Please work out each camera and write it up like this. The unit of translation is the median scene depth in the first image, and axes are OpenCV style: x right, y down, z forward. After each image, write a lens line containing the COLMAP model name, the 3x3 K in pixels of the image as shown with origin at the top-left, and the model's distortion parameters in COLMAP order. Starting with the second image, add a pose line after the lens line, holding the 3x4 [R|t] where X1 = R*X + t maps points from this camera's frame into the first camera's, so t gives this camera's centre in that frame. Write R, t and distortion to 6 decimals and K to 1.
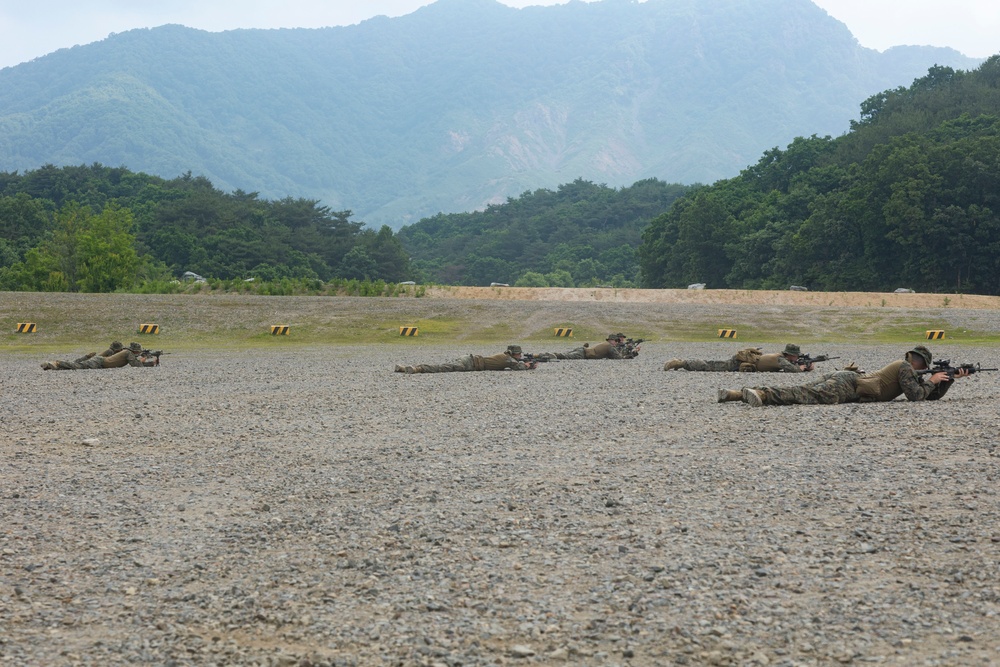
lens RADIAL K [[4188.9, 0, 499.8], [0, 4188.9, 334.5], [0, 0, 1]] dist [0.112572, 0.000000]
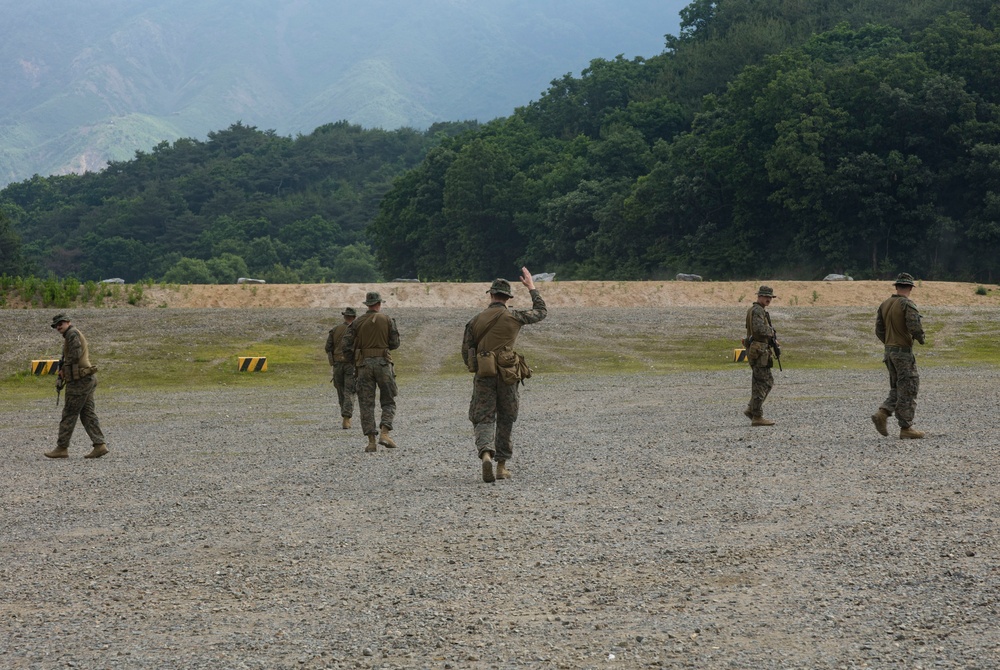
lens RADIAL K [[4188.9, 0, 498.8], [0, 4188.9, 333.8], [0, 0, 1]] dist [0.112572, 0.000000]
pose [[0.972469, -0.023860, 0.231806, -0.109770], [0.021568, 0.999690, 0.012420, -0.010269], [-0.232030, -0.007078, 0.972683, 0.324187]]
